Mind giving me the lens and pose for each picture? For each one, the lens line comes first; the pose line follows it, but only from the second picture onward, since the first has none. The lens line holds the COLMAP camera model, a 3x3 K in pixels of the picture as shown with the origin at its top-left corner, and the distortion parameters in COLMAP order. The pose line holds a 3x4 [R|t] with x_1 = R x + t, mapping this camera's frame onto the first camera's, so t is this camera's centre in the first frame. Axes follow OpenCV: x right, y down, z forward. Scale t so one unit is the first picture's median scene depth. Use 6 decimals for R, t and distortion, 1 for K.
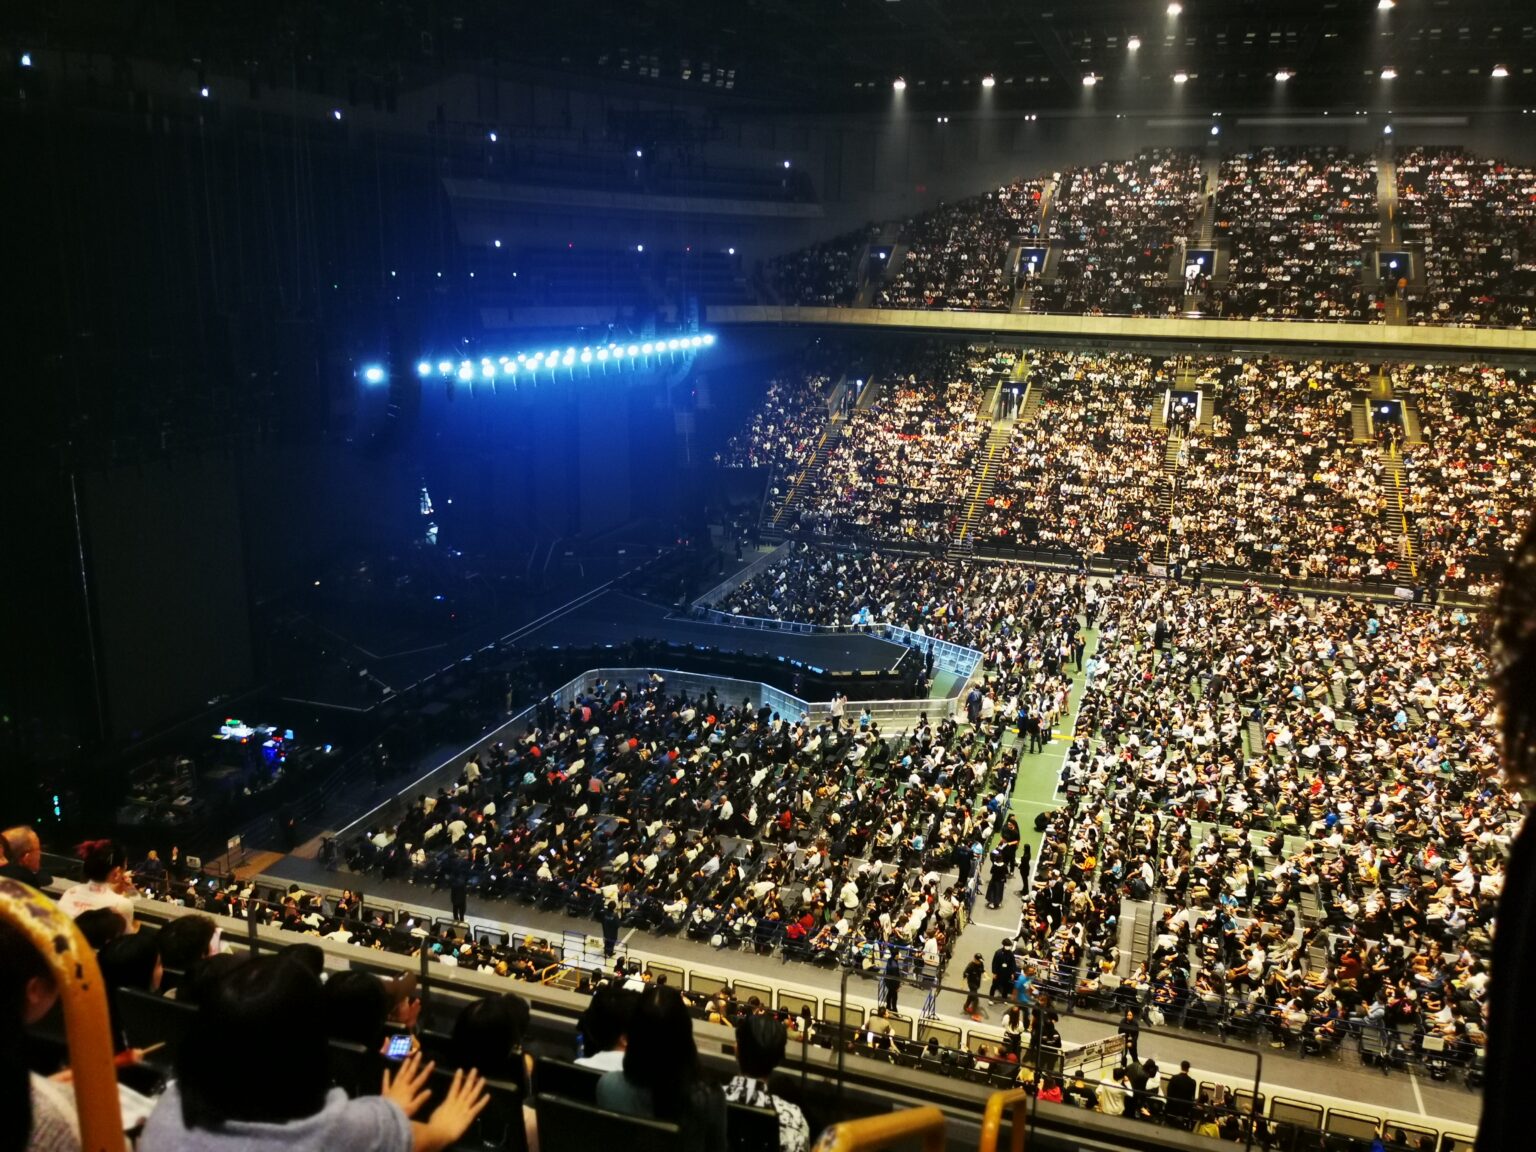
lens RADIAL K [[1249.2, 0, 768.0], [0, 1249.2, 576.0], [0, 0, 1]] dist [0.056832, -0.119470]
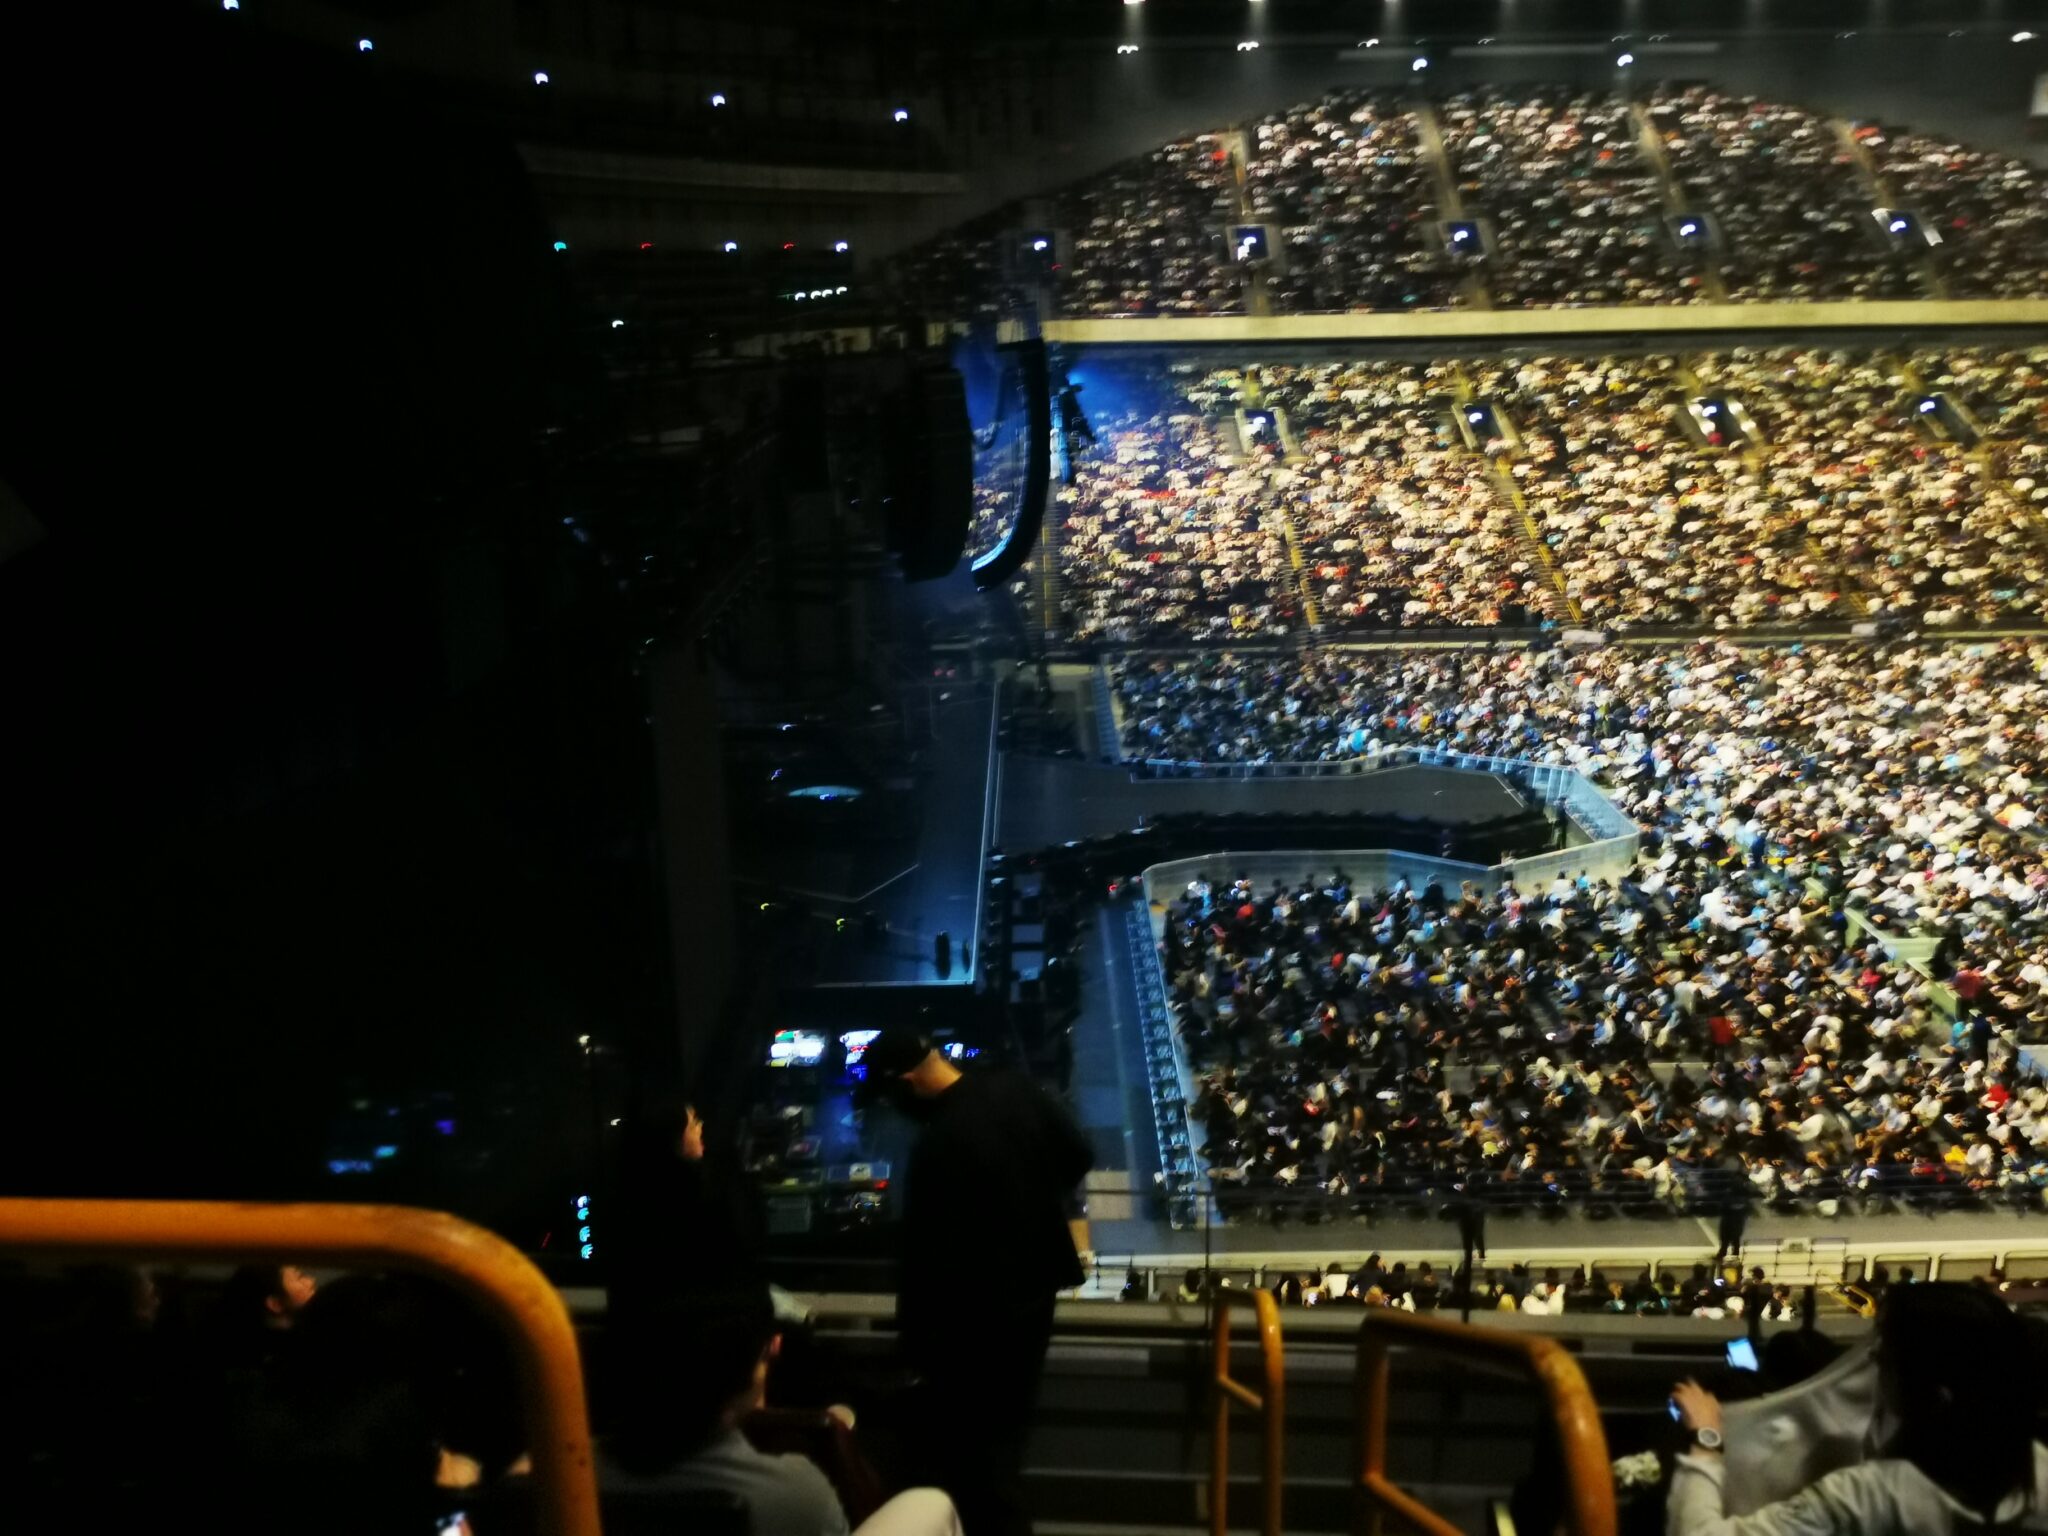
lens RADIAL K [[1665.6, 0, 1024.0], [0, 1665.6, 768.0], [0, 0, 1]] dist [0.056832, -0.119470]
pose [[0.944804, -0.133094, 0.299384, -0.269785], [0.118336, 0.990712, 0.066984, -0.027179], [-0.305519, -0.027859, 0.951778, 0.093421]]
